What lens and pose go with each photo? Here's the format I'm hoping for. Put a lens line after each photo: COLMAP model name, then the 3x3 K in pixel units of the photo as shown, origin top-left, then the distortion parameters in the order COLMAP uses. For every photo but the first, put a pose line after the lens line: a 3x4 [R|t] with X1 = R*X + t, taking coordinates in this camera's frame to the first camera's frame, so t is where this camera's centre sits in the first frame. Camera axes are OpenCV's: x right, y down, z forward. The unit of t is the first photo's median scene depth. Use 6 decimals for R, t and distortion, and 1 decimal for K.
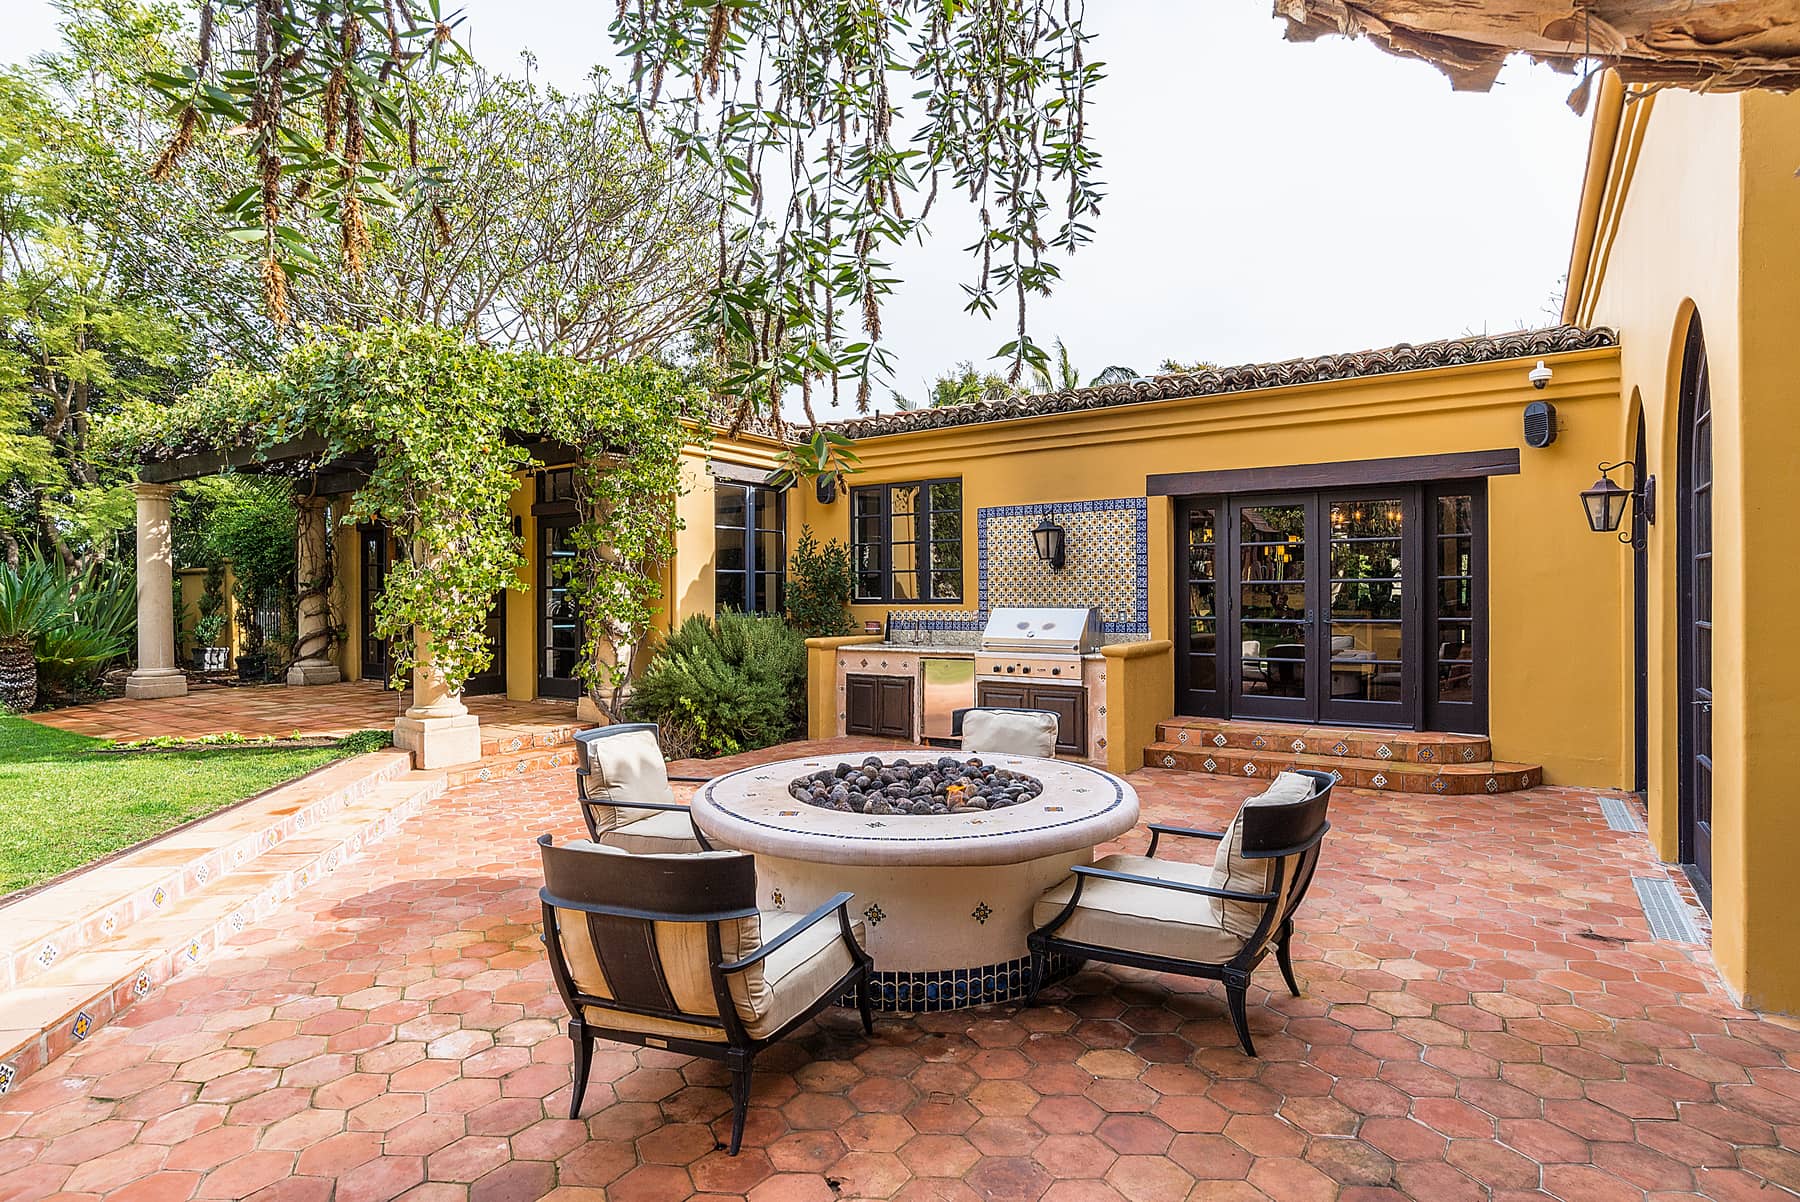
lens RADIAL K [[923.2, 0, 900.0], [0, 923.2, 601.0], [0, 0, 1]] dist [-0.049409, 0.020866]
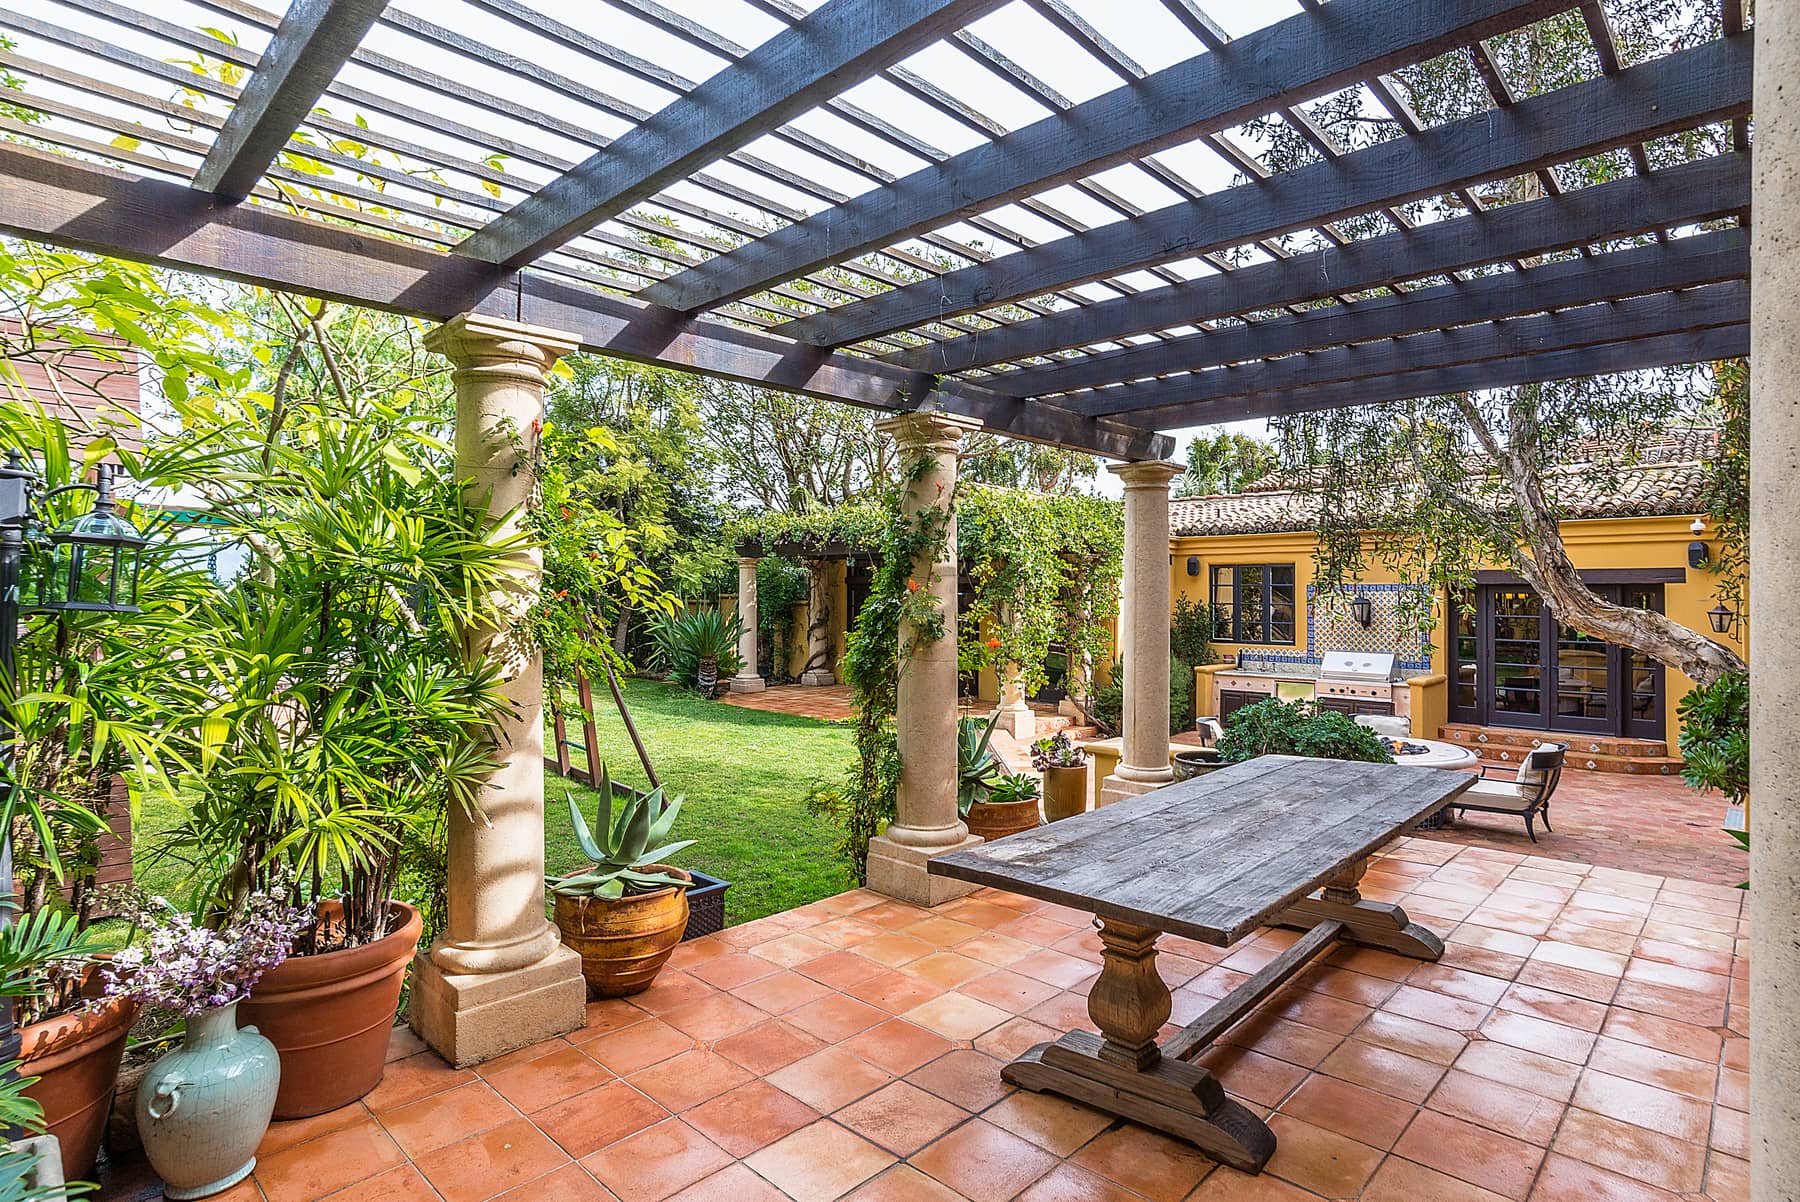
lens RADIAL K [[926.0, 0, 894.5], [0, 926.0, 585.7], [0, 0, 1]] dist [-0.055289, 0.022810]
pose [[0.983458, 0.010048, -0.180856, -0.383589], [-0.013069, 0.999794, -0.015518, -0.078884], [0.180663, 0.017625, 0.983387, -0.763249]]
